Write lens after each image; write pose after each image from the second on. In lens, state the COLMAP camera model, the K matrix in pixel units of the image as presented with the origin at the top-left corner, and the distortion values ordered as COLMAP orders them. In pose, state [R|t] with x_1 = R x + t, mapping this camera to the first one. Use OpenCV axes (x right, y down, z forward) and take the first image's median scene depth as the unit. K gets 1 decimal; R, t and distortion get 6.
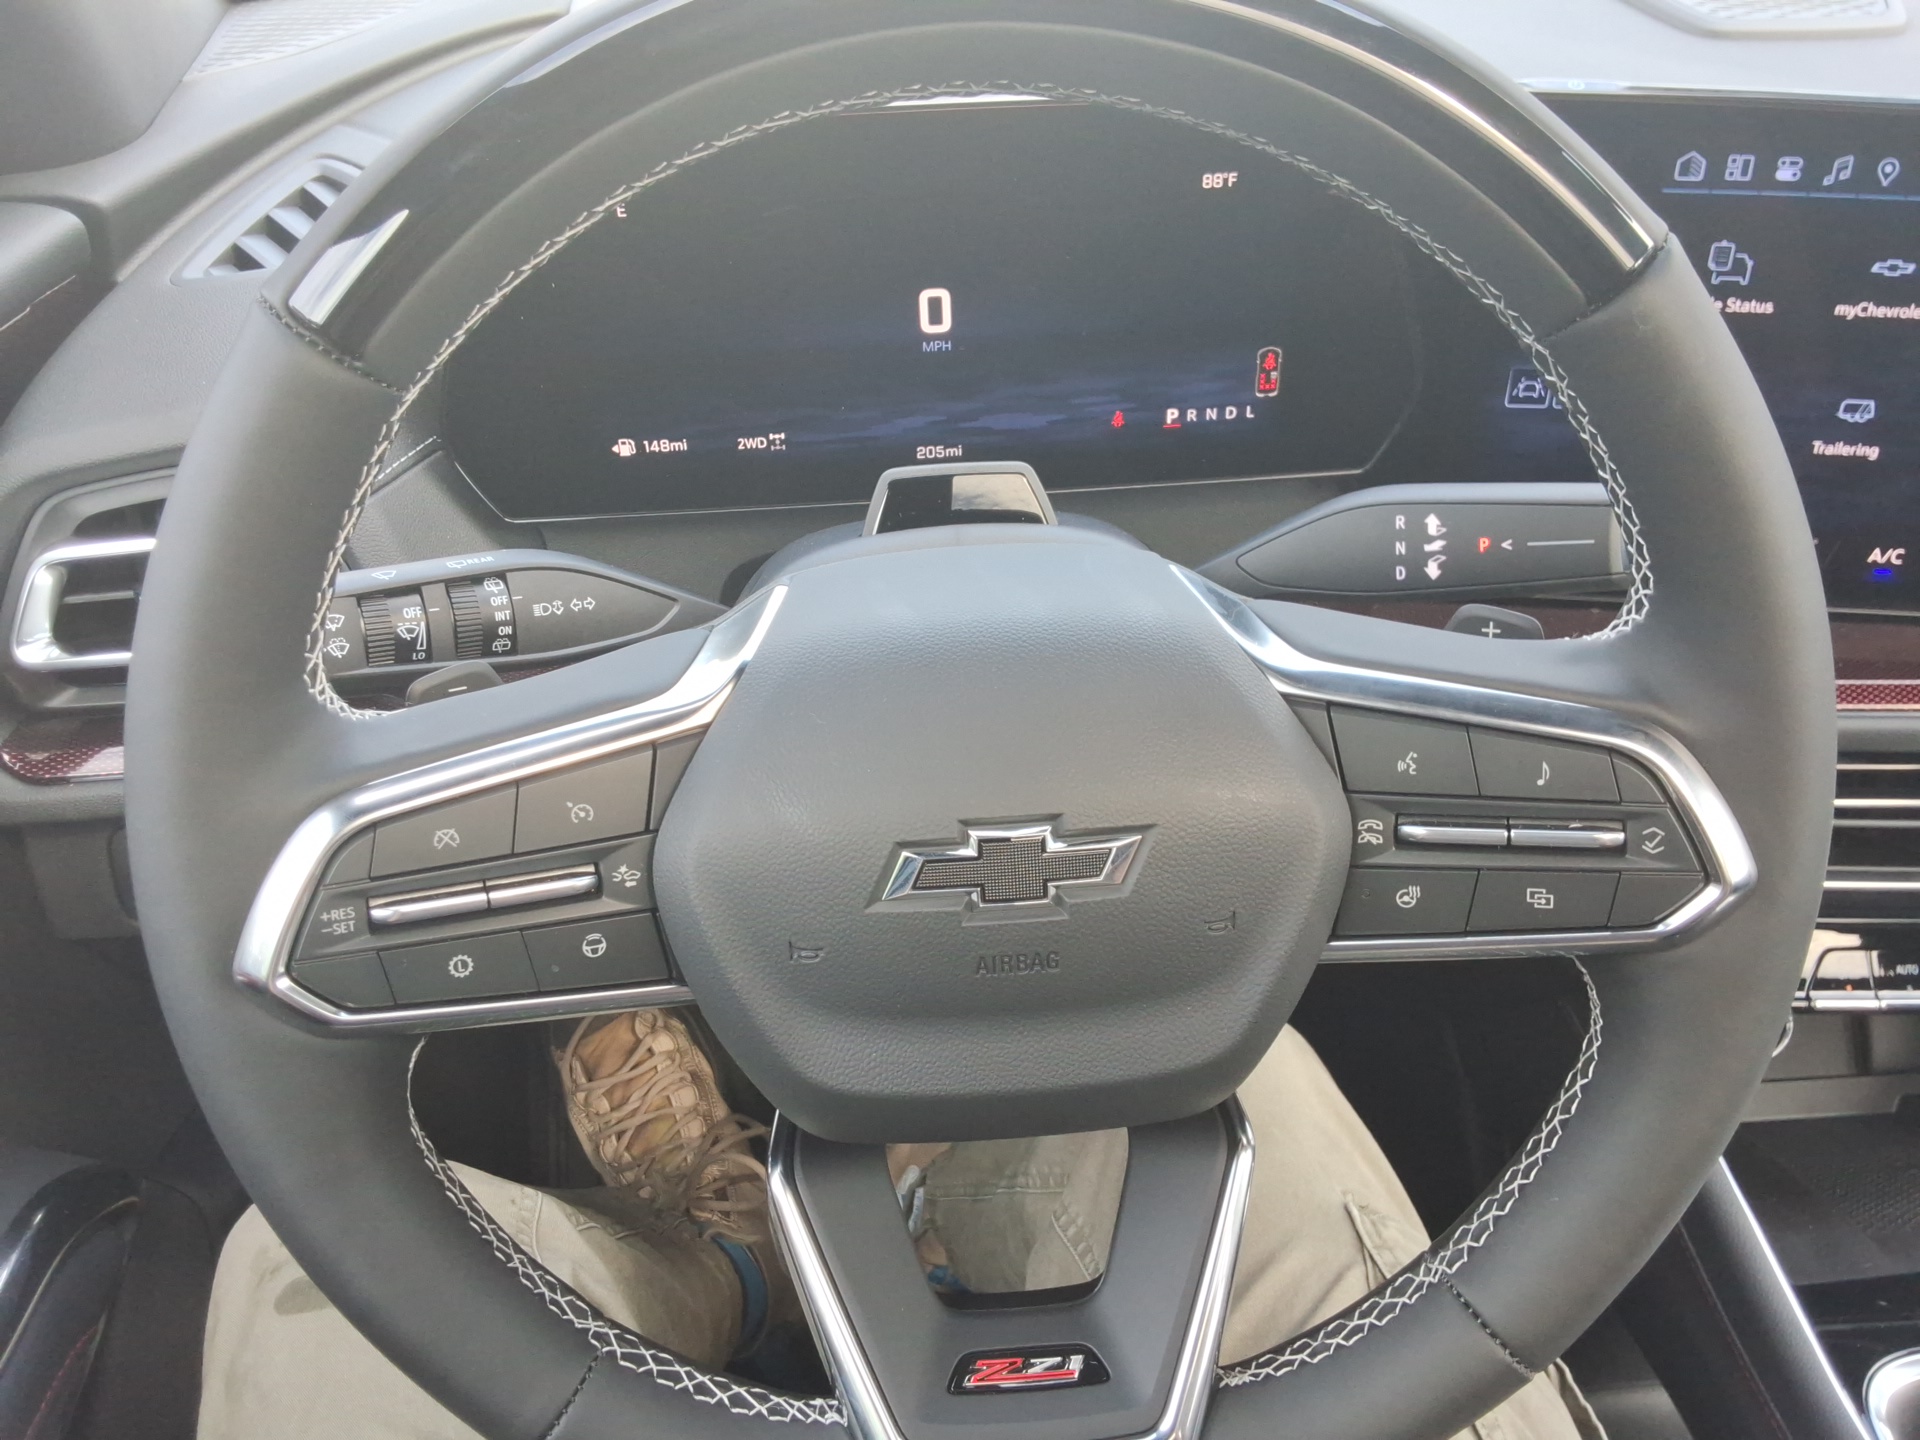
lens RADIAL K [[1550.8, 0, 960.0], [0, 1550.8, 720.0], [0, 0, 1]] dist [0.122339, -0.241066]
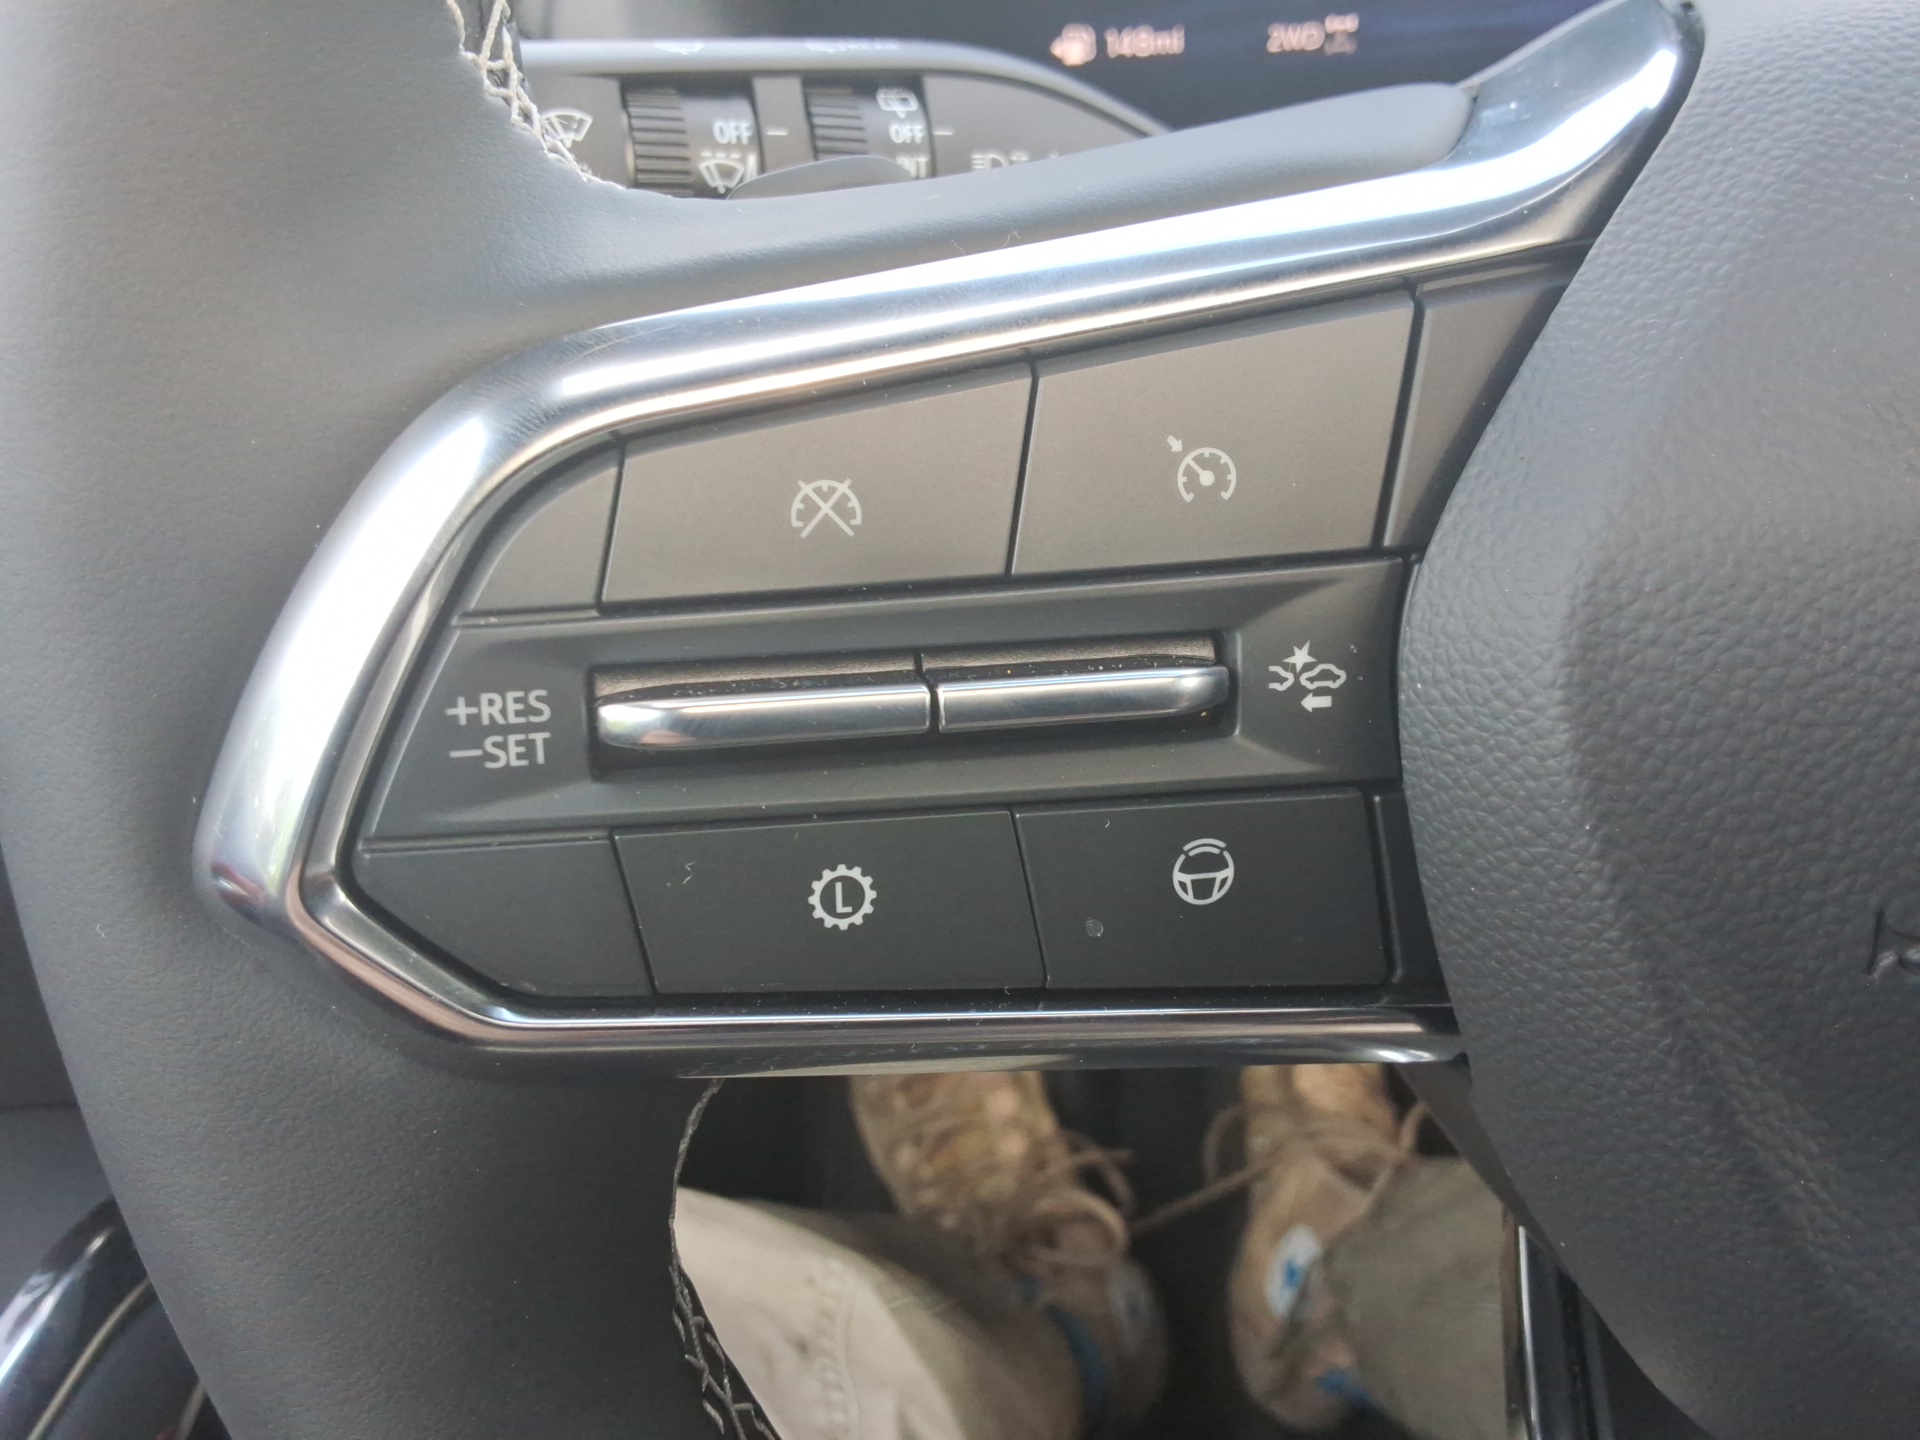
lens RADIAL K [[1550.8, 0, 960.0], [0, 1550.8, 720.0], [0, 0, 1]] dist [0.122339, -0.241066]
pose [[0.985371, 0.061730, -0.158852, -0.234094], [-0.059311, 0.998041, 0.019934, 0.106913], [0.159771, -0.010220, 0.987101, 0.650815]]
